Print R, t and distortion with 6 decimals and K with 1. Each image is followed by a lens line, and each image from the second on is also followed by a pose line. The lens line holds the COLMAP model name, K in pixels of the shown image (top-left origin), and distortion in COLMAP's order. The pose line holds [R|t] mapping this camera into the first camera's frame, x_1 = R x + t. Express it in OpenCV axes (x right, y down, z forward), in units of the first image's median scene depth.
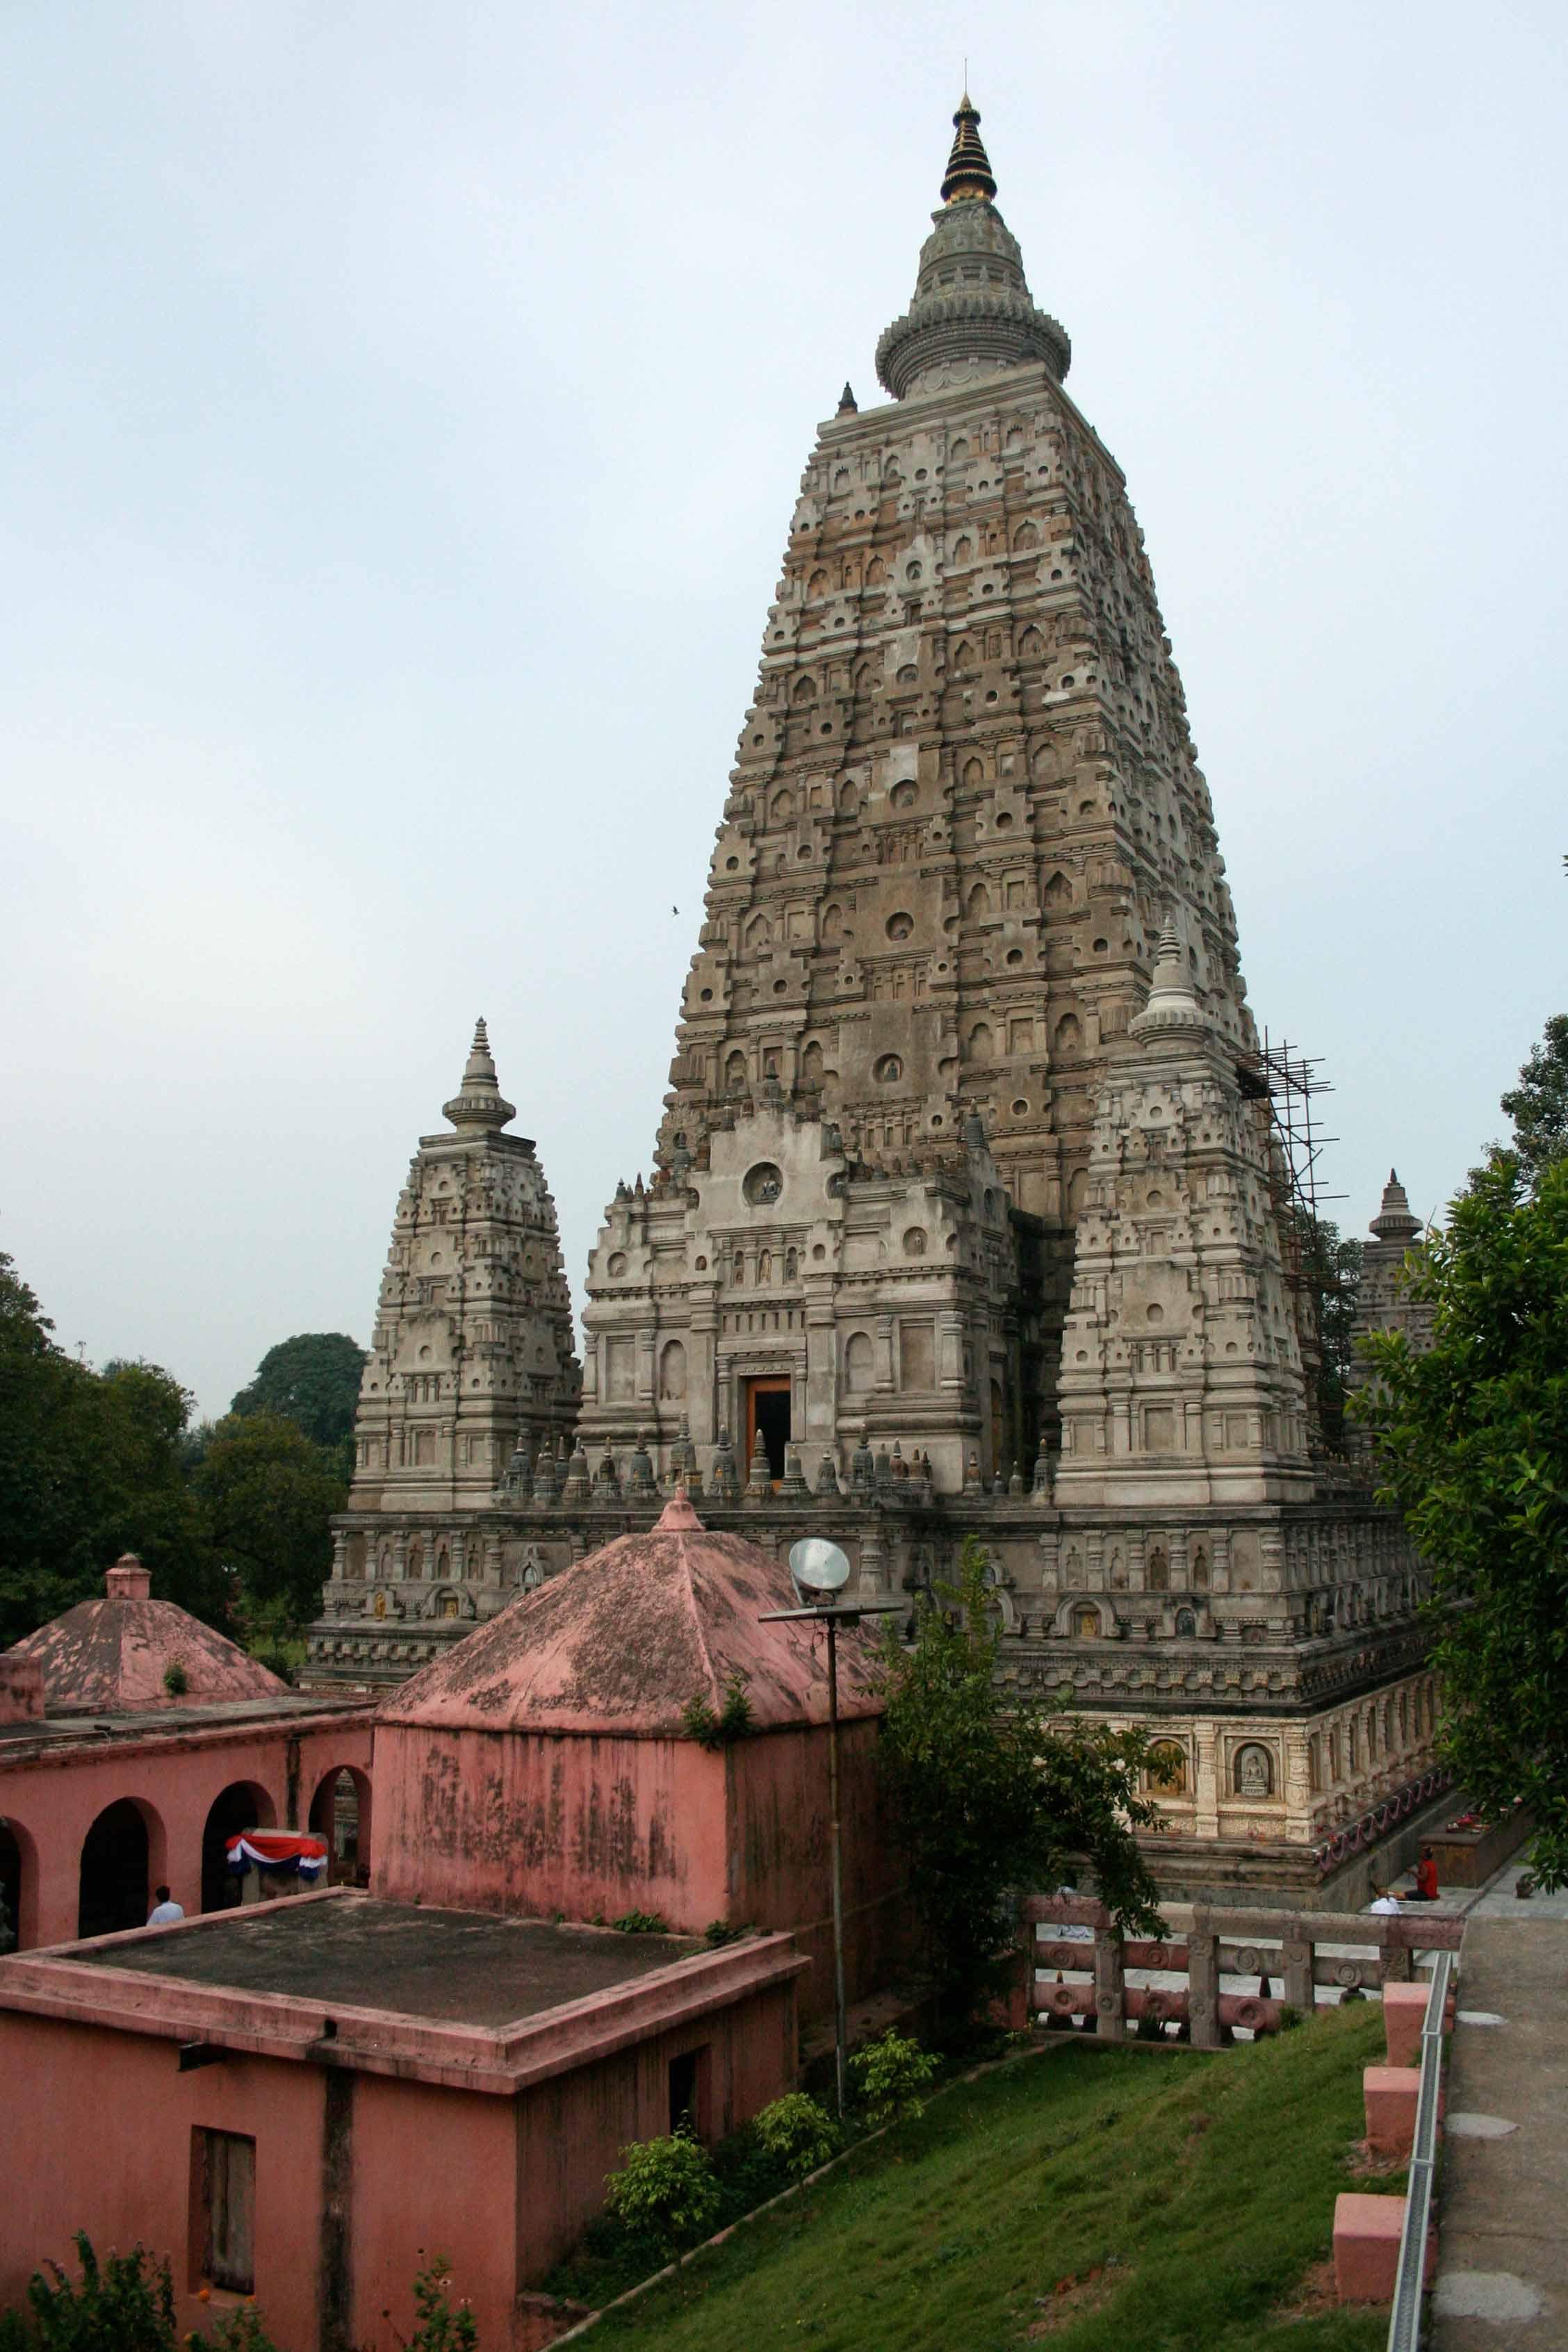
lens RADIAL K [[2050.7, 0, 784.0], [0, 2050.7, 1176.0], [0, 0, 1]] dist [-0.127373, -0.000310]
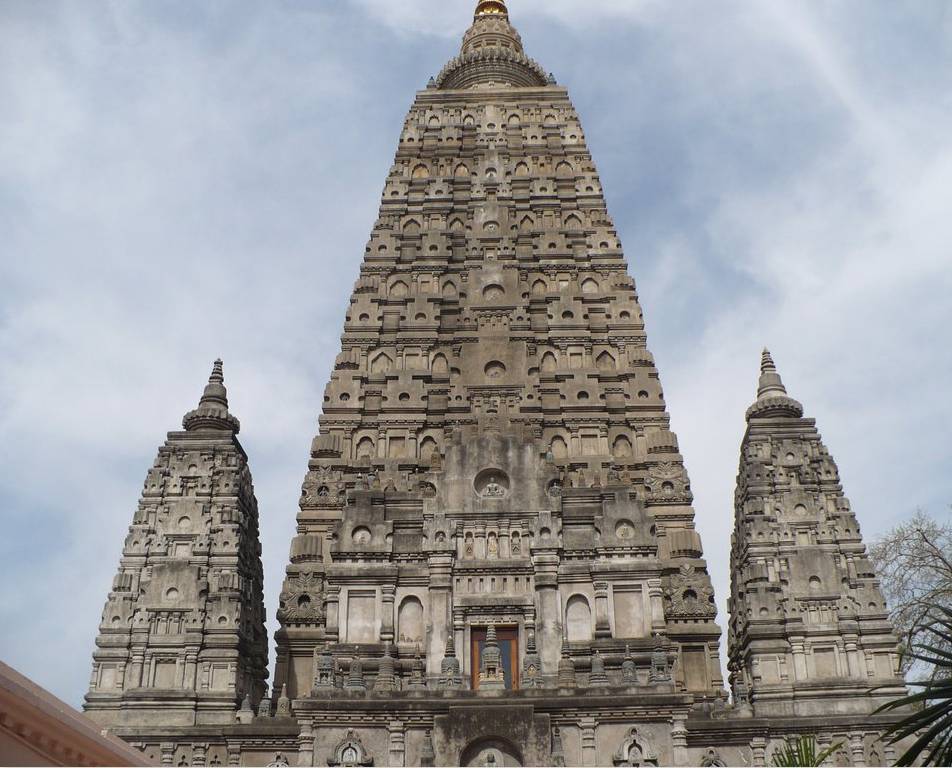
lens RADIAL K [[1143.7, 0, 499.3], [0, 1143.7, 355.0], [0, 0, 1]] dist [-0.274252, 0.351892]
pose [[0.893165, 0.216582, 0.394142, -0.266722], [-0.067677, 0.931148, -0.358305, 0.161643], [-0.444608, 0.293351, 0.846327, 0.310508]]
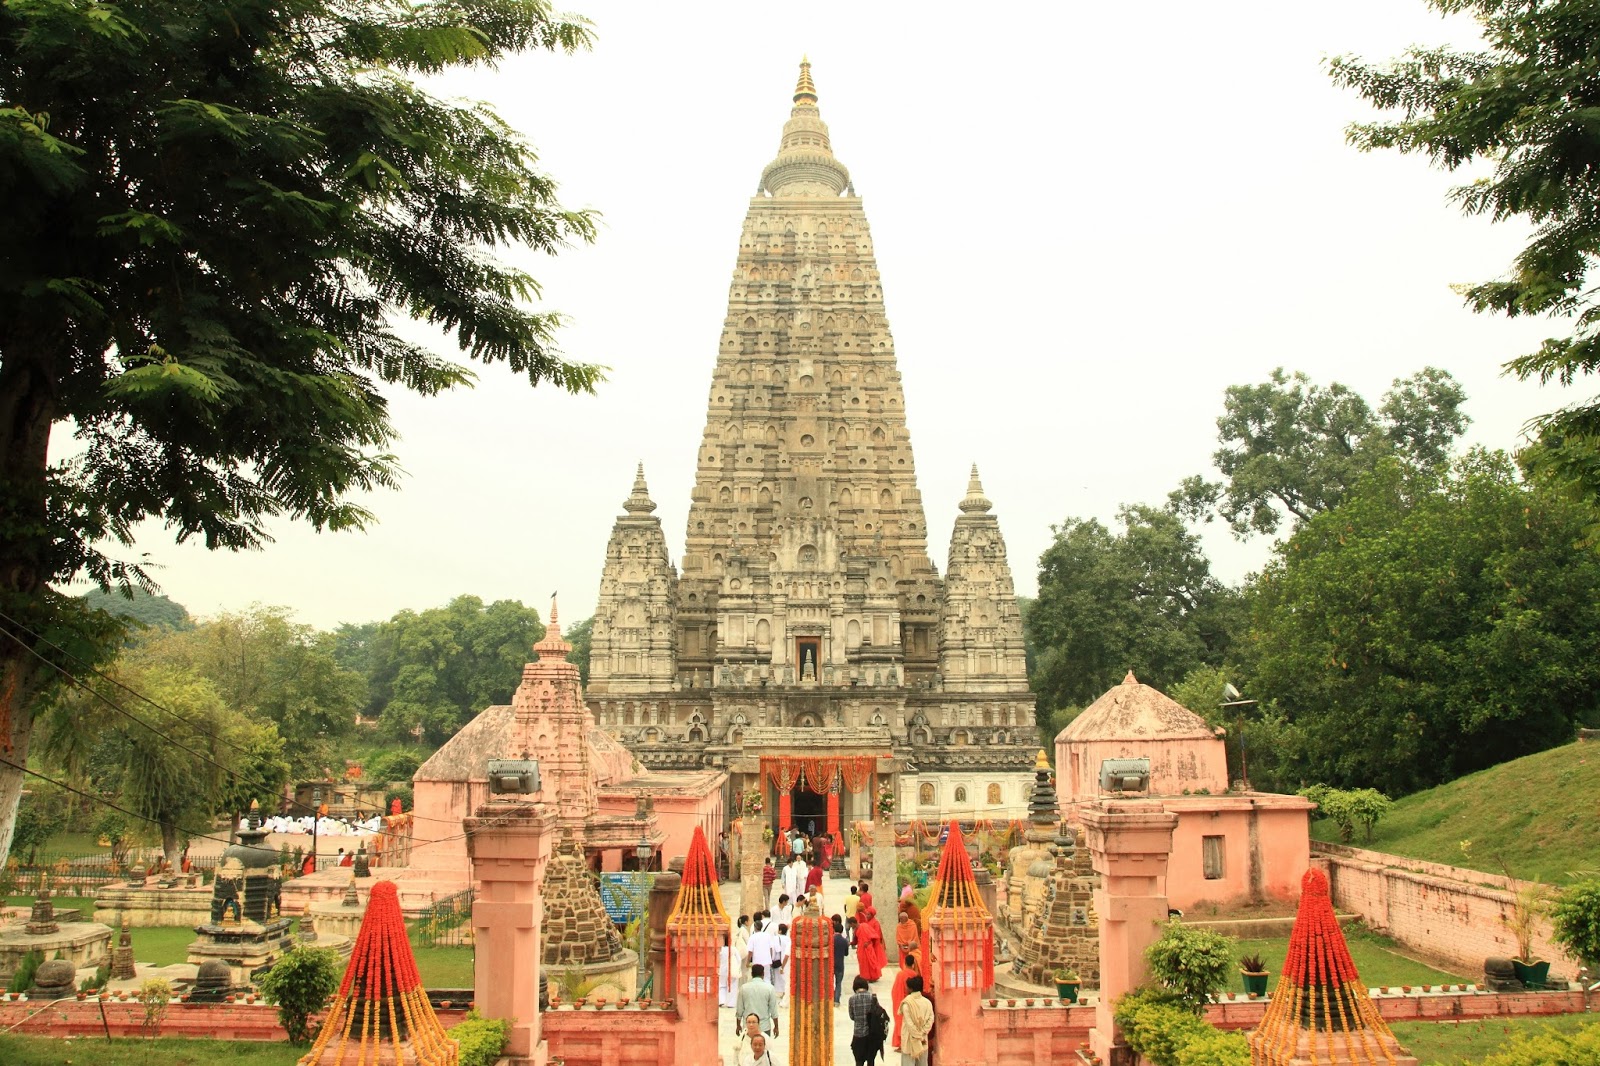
lens RADIAL K [[1152.7, 0, 800.0], [0, 1152.7, 533.0], [0, 0, 1]] dist [-0.123846, -0.000336]
pose [[0.884996, 0.084154, 0.457931, -0.532330], [-0.083402, 0.996275, -0.021904, 0.008724], [-0.458069, -0.018807, 0.888718, -0.133584]]
